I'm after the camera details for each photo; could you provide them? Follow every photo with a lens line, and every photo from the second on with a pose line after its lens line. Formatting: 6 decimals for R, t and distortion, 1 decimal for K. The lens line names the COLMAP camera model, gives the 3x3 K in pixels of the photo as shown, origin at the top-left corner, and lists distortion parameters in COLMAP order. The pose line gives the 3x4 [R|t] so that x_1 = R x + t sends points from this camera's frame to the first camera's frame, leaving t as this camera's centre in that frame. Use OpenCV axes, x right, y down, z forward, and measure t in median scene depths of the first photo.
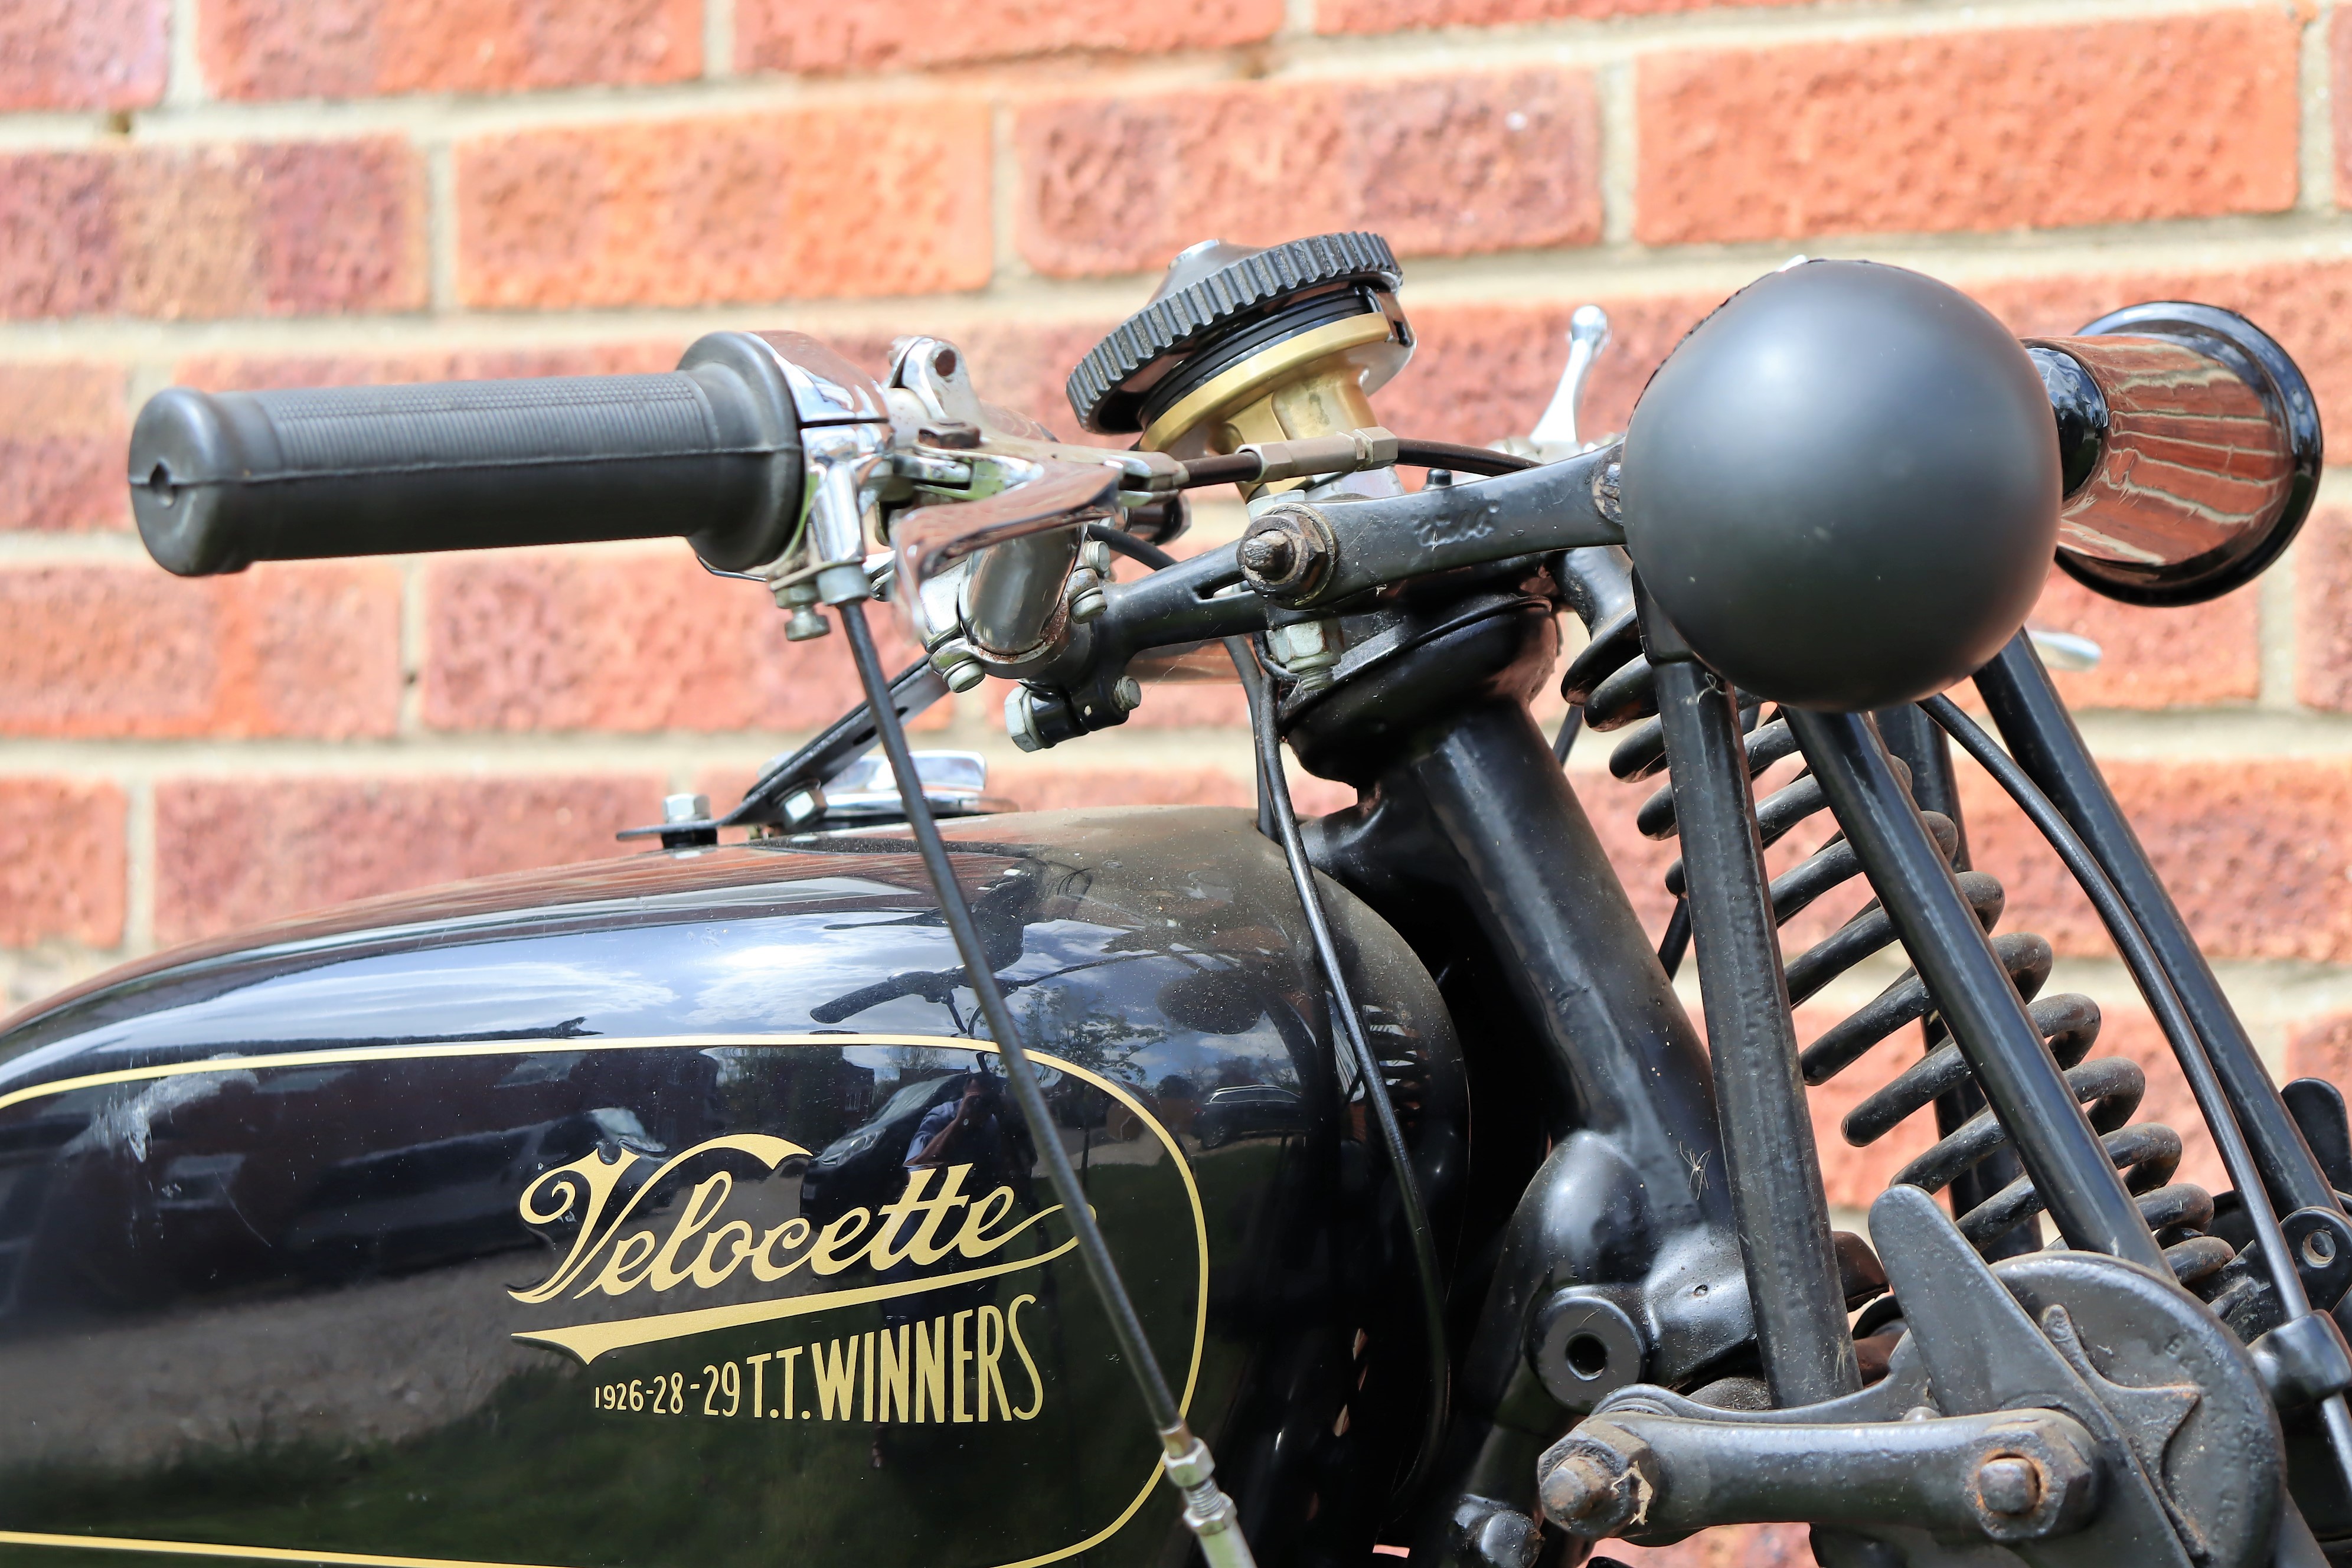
lens RADIAL K [[5550.8, 0, 1176.0], [0, 5550.8, 784.0], [0, 0, 1]] dist [0.324353, 0.886100]
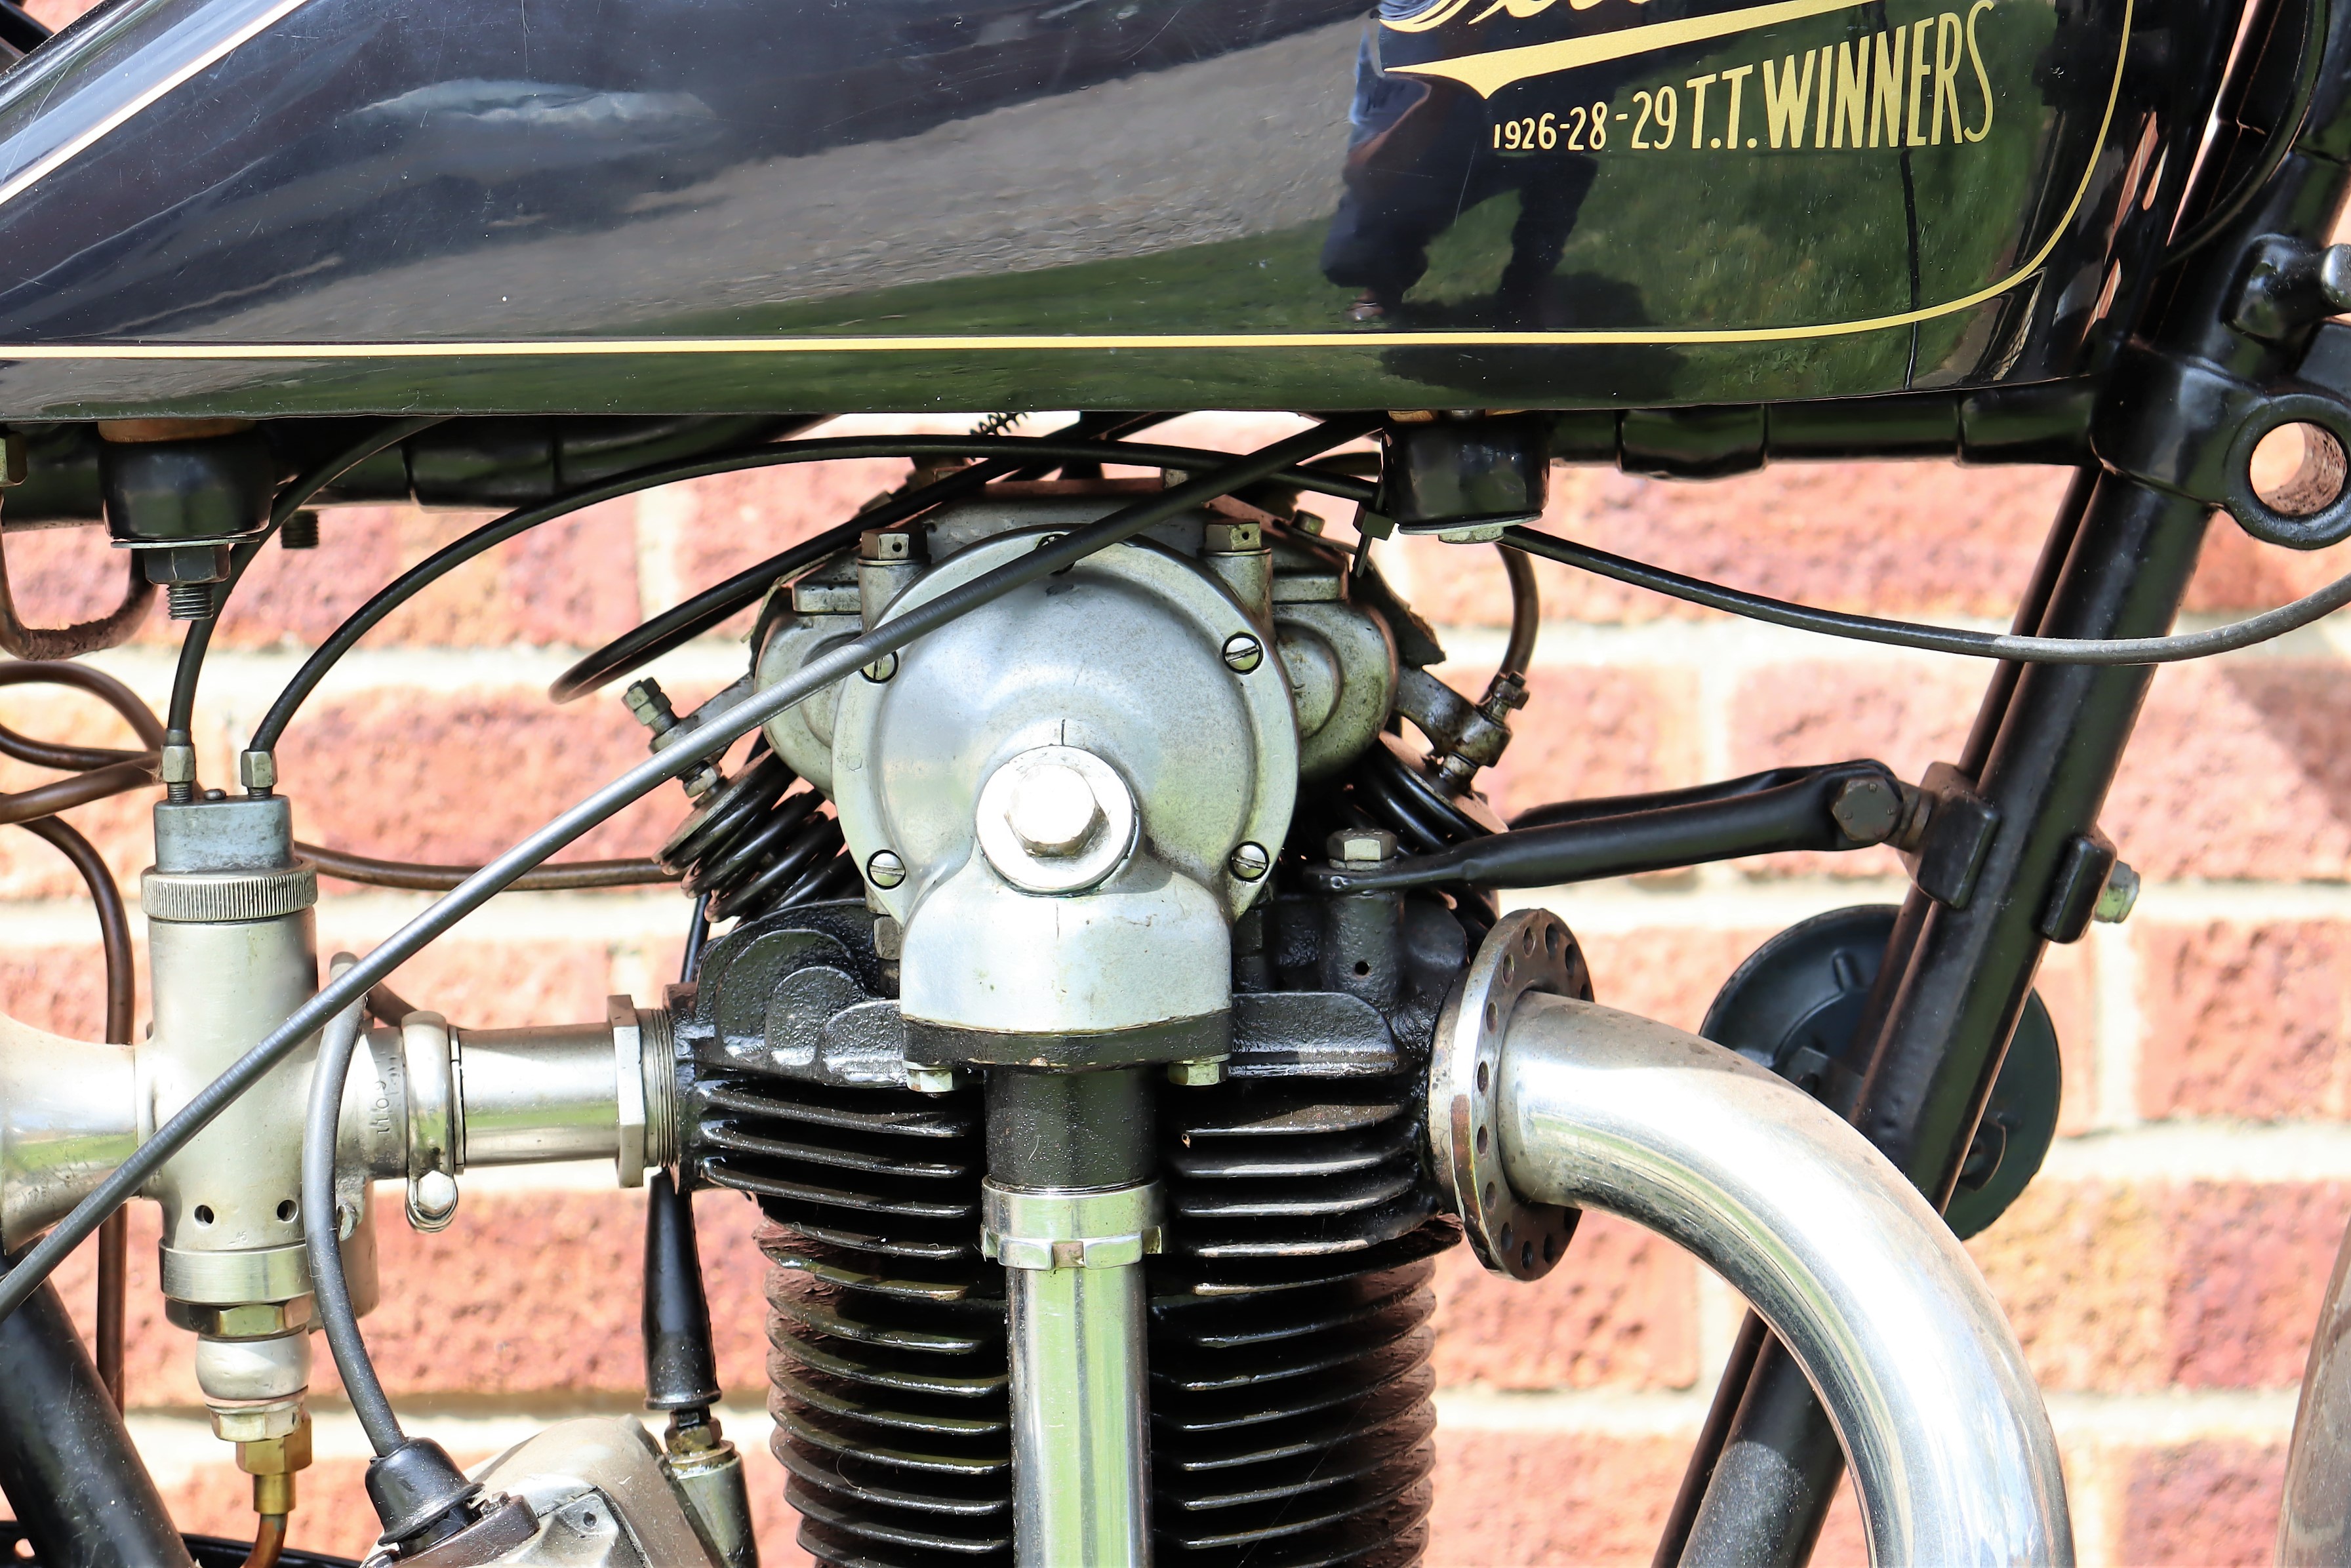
lens RADIAL K [[6144.8, 0, 1175.5], [0, 6144.8, 784.0], [0, 0, 1]] dist [0.352953, 0.724931]
pose [[0.923875, -0.057228, 0.378392, -0.525854], [0.012858, 0.992839, 0.118762, 0.095158], [-0.382479, -0.104856, 0.917995, 0.116458]]
